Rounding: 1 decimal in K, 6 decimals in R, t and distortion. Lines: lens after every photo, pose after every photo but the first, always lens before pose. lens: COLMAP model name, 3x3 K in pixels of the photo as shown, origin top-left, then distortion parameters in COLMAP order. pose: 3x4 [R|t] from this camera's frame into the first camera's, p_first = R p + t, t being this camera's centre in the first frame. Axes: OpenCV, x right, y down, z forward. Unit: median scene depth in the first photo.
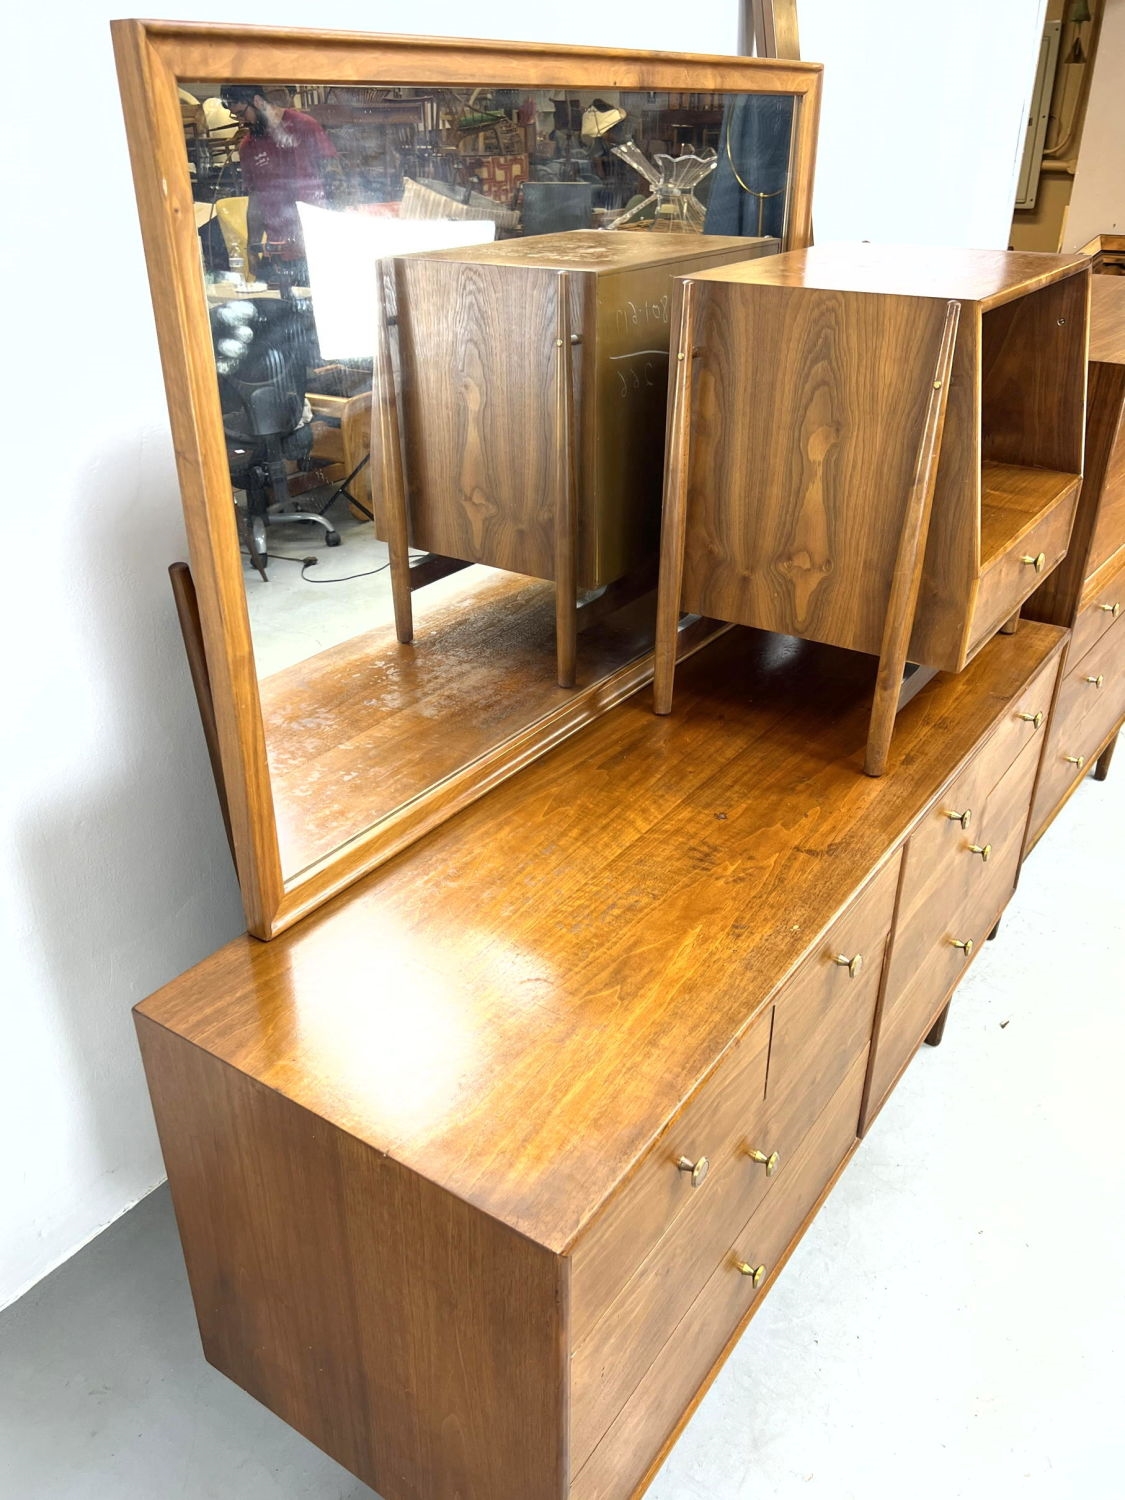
lens RADIAL K [[1190.8, 0, 562.5], [0, 1190.8, 750.0], [0, 0, 1]] dist [0.065128, -0.000080]
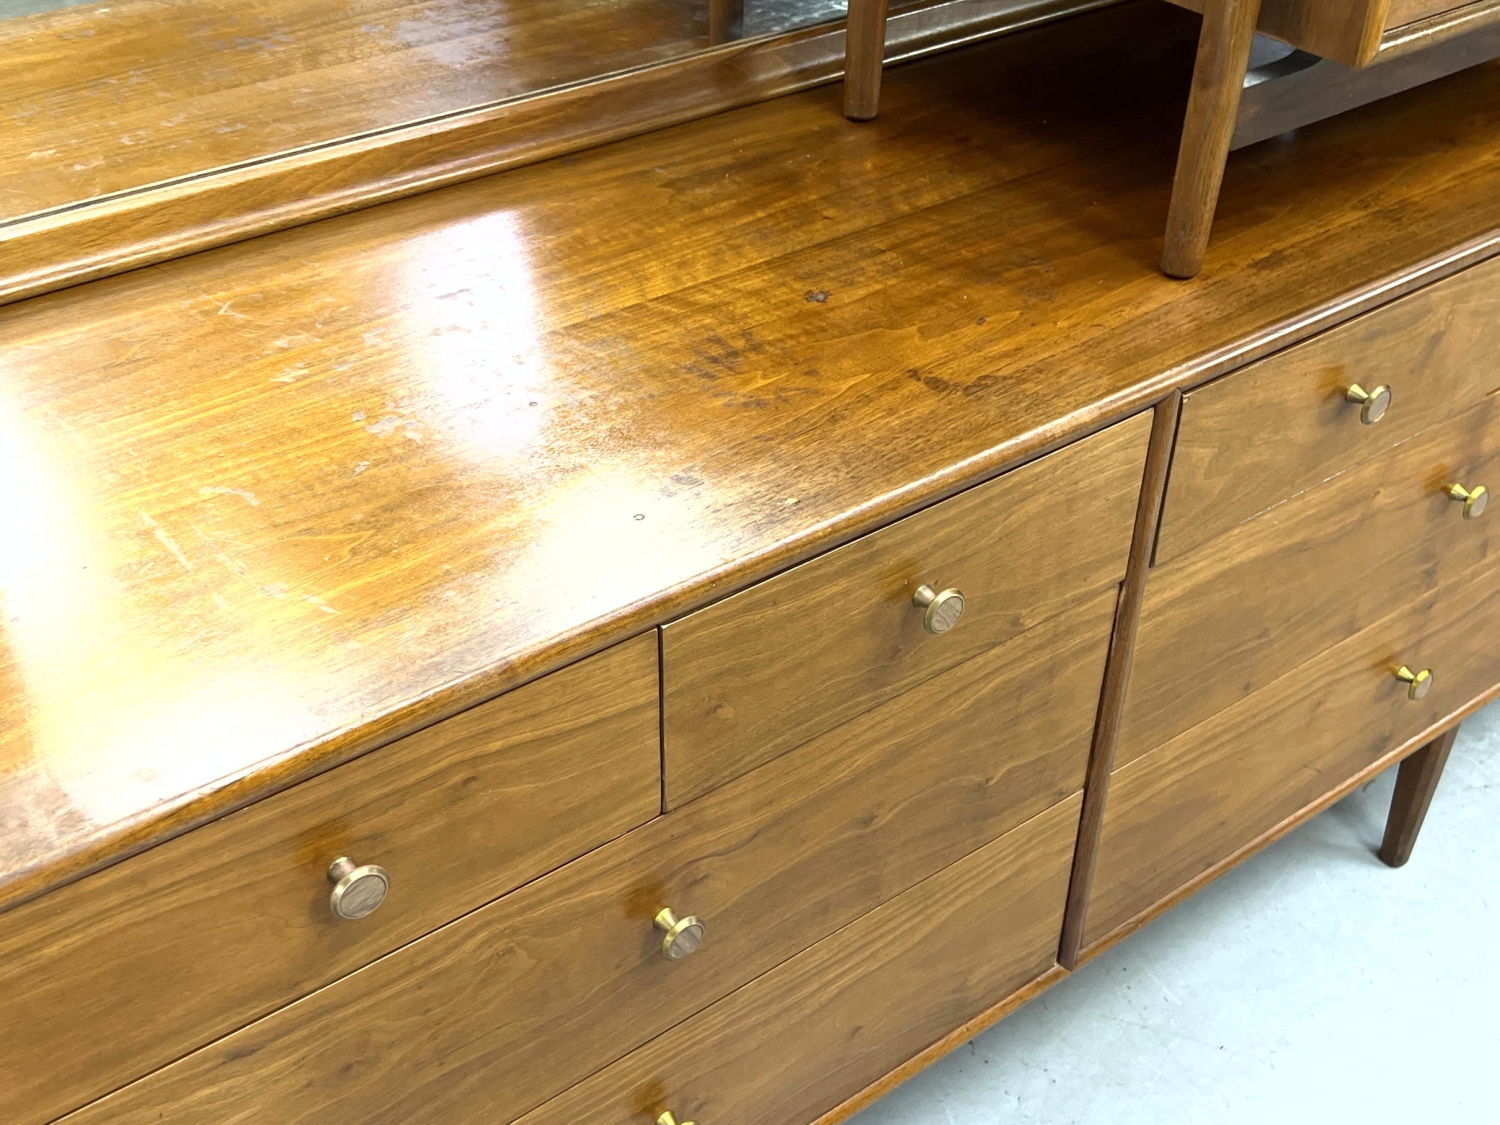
lens RADIAL K [[1813.5, 0, 750.0], [0, 1813.5, 562.5], [0, 0, 1]] dist [0.109725, -0.006382]
pose [[0.952158, 0.193834, -0.236269, 0.301904], [-0.160655, 0.975147, 0.152571, 0.050827], [0.259970, -0.107314, 0.959635, 0.226335]]
